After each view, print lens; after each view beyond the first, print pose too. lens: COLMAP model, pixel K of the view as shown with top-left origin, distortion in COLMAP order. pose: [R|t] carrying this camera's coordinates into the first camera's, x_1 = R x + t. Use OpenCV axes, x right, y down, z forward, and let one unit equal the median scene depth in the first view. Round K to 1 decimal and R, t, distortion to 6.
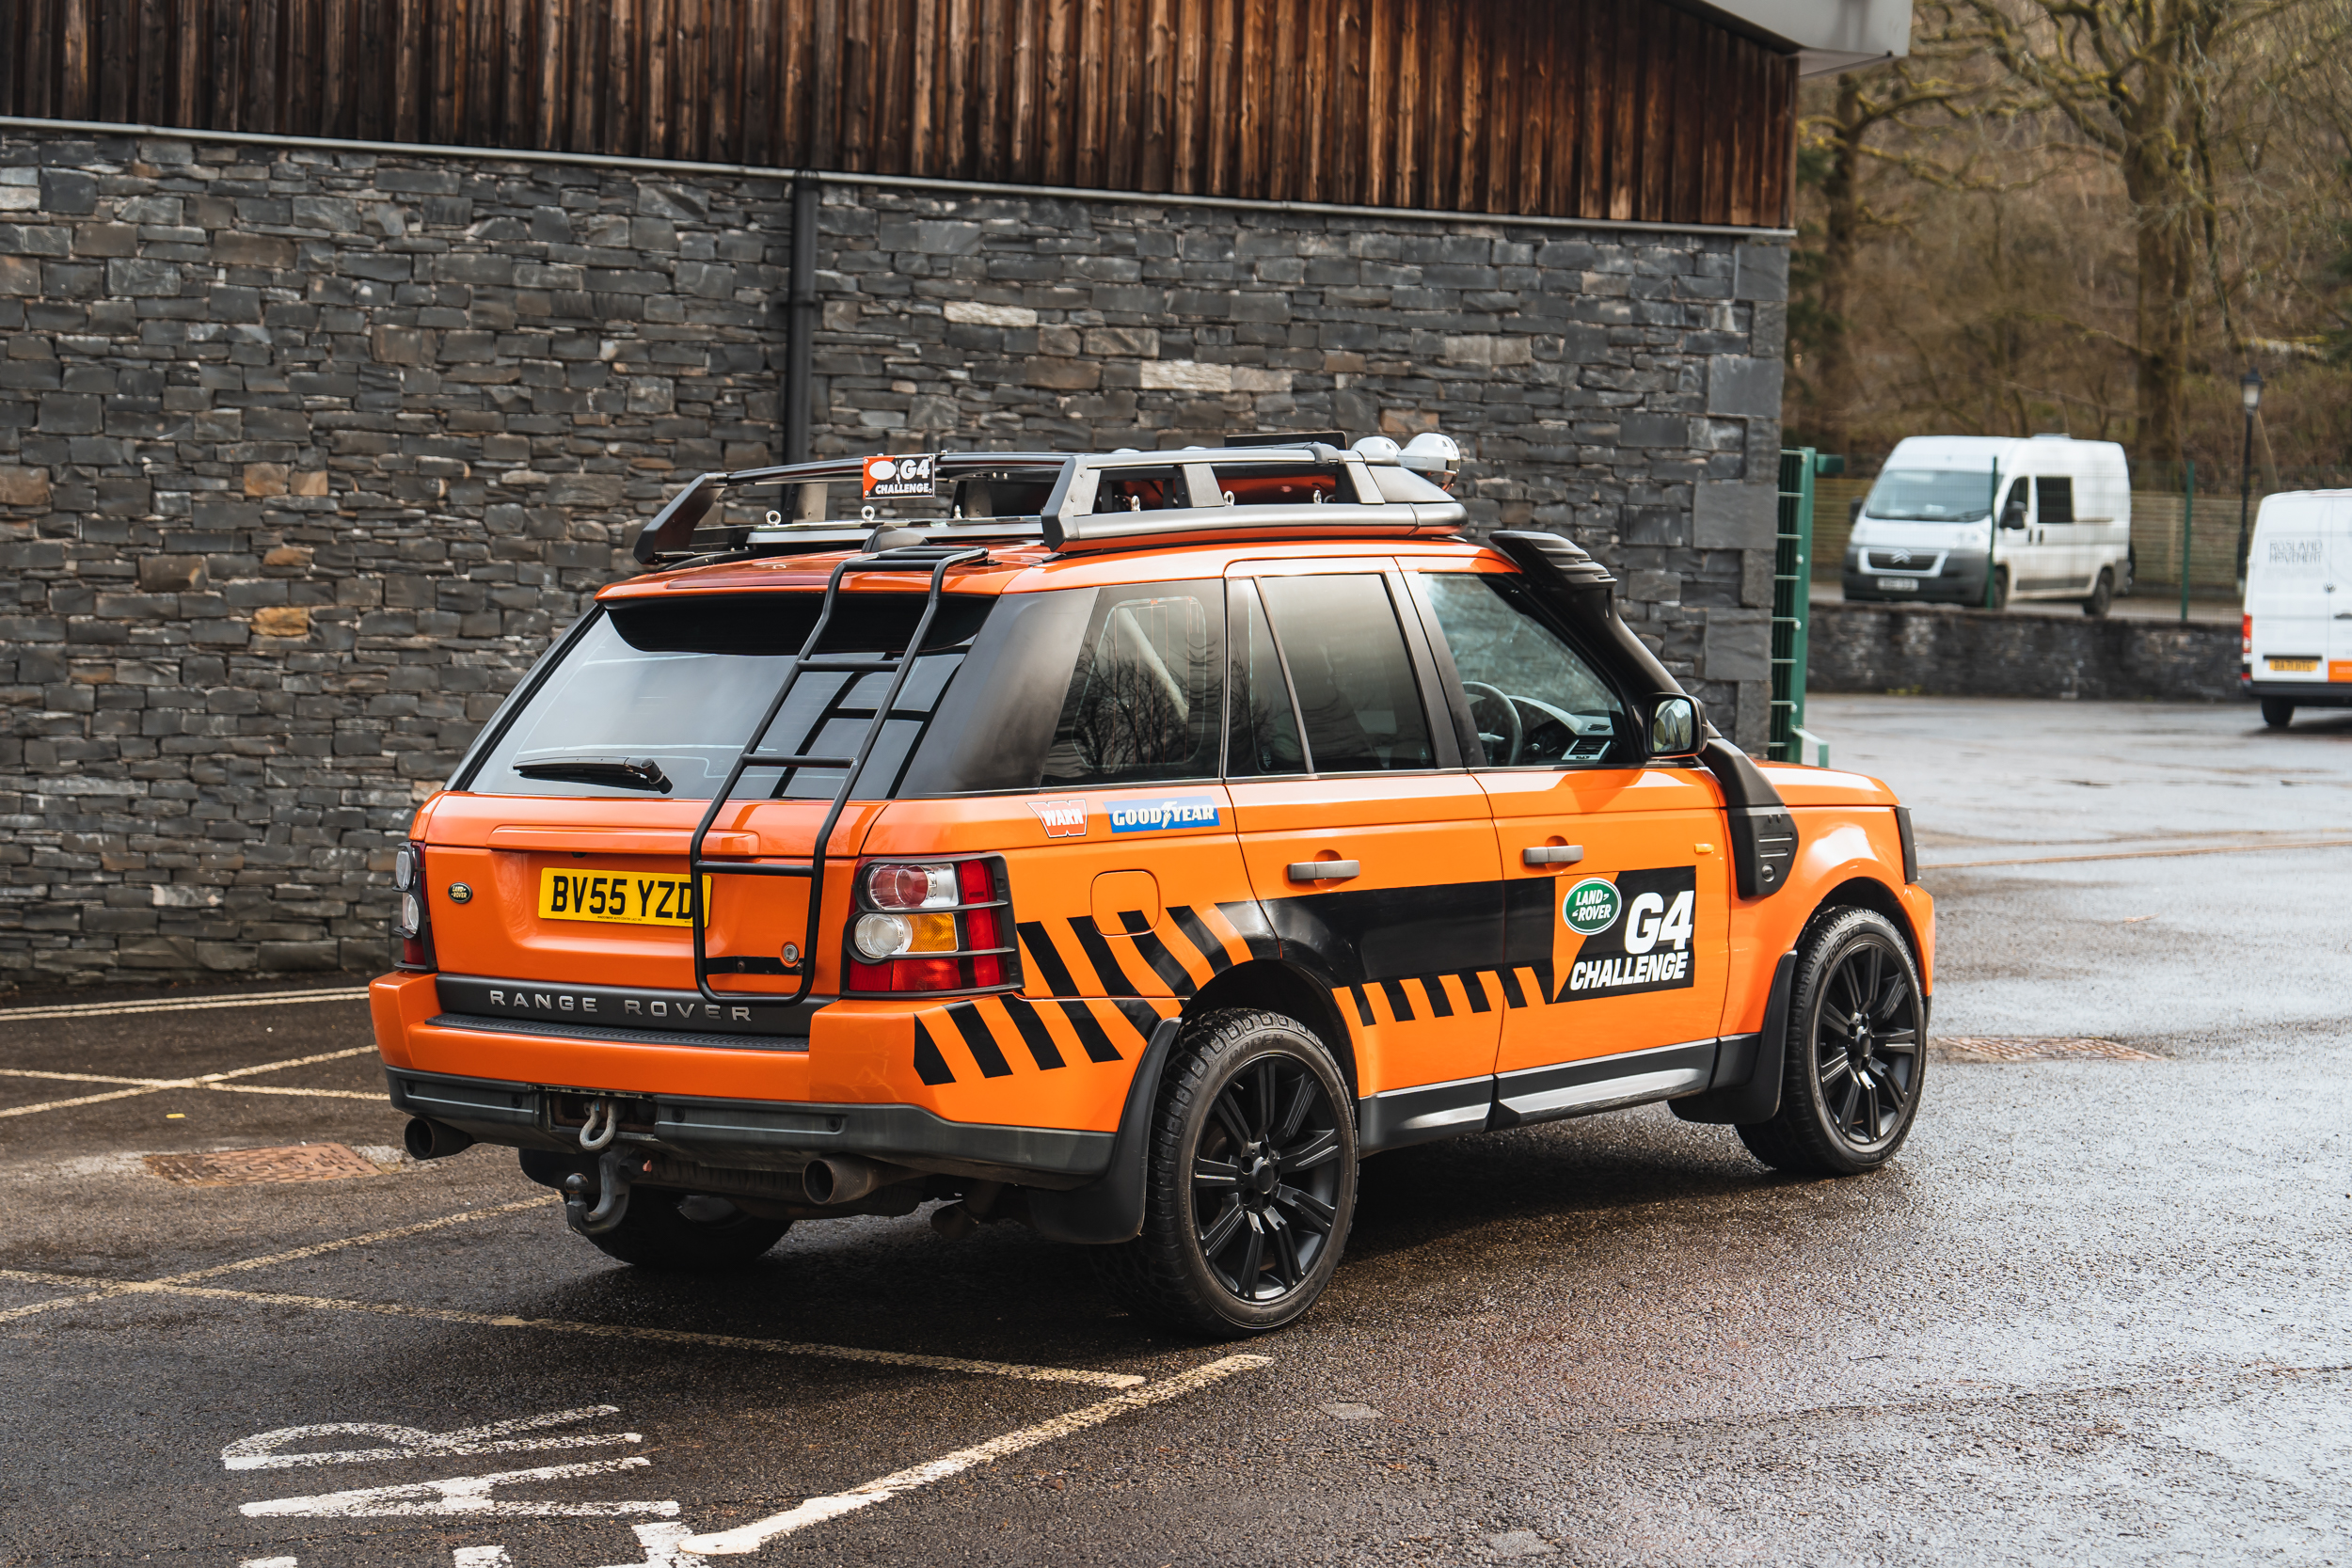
lens RADIAL K [[4064.7, 0, 1069.4], [0, 4064.7, 776.9], [0, 0, 1]] dist [0.018109, -0.047576]
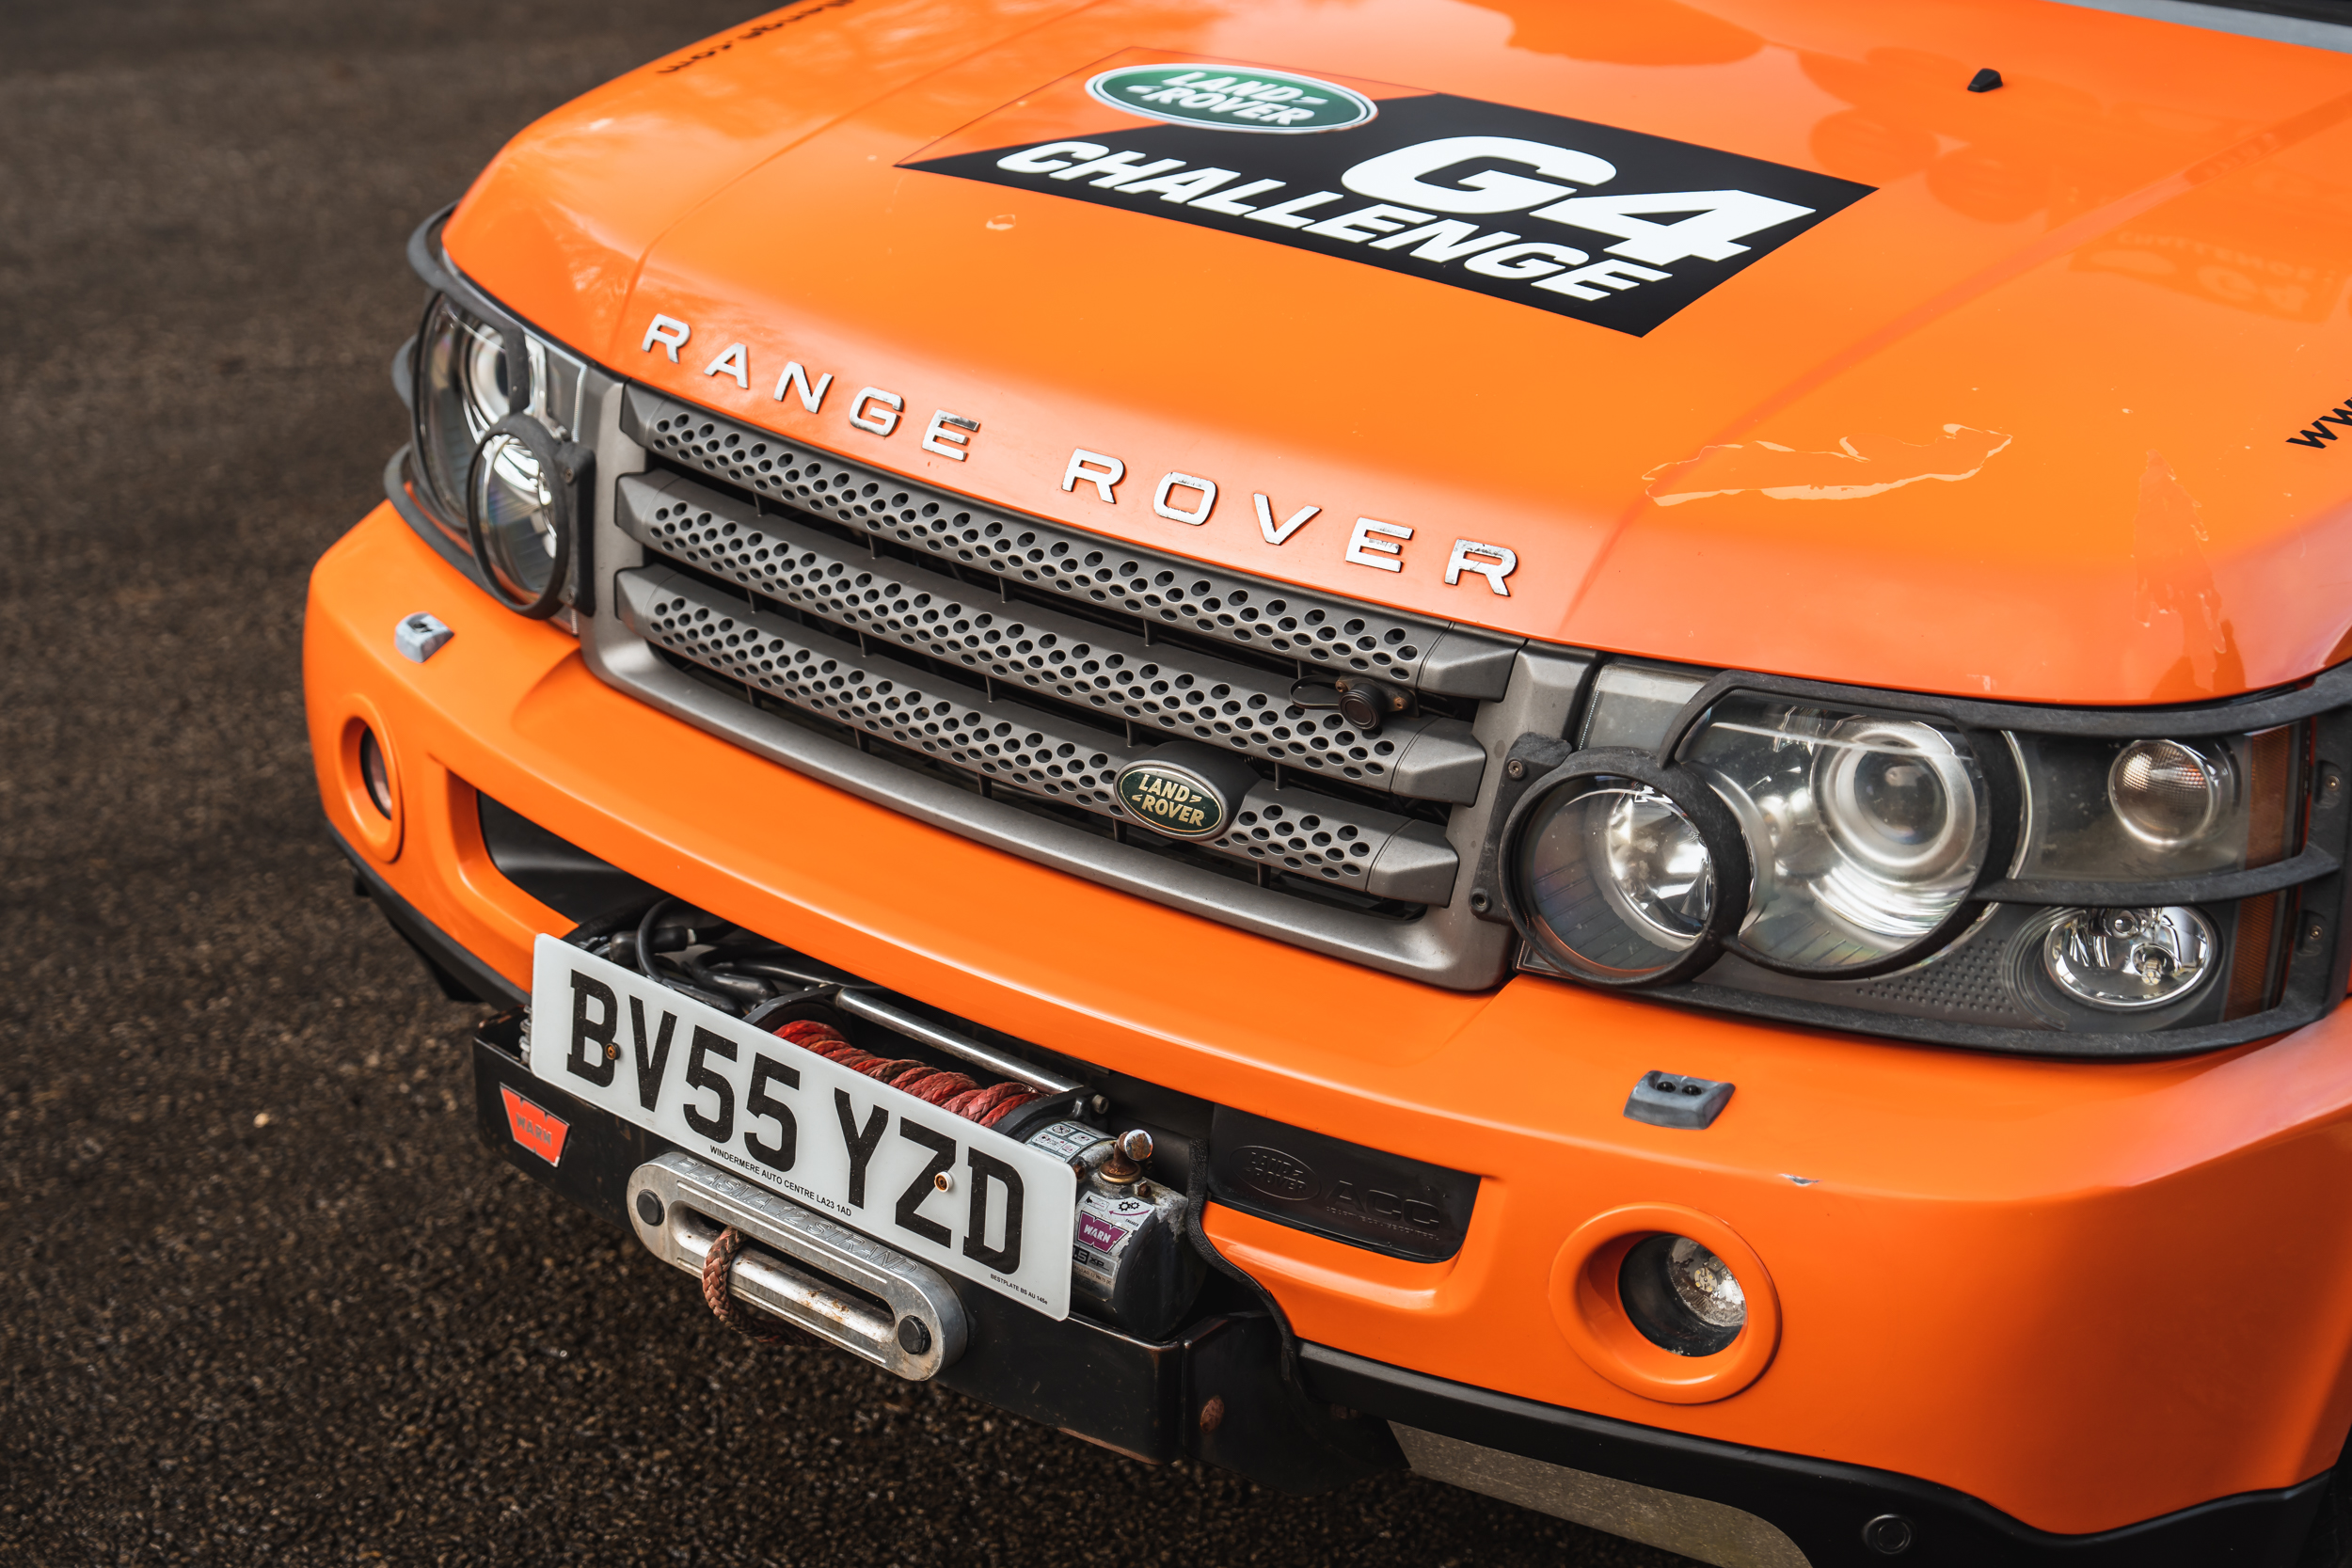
lens RADIAL K [[3774.2, 0, 1176.0], [0, 3774.2, 784.0], [0, 0, 1]] dist [-0.020600, -0.010936]
pose [[0.999817, 0.016058, -0.010356, -0.039925], [-0.010979, 0.926372, 0.376450, -0.053691], [0.015639, -0.376268, 0.926379, 0.382371]]
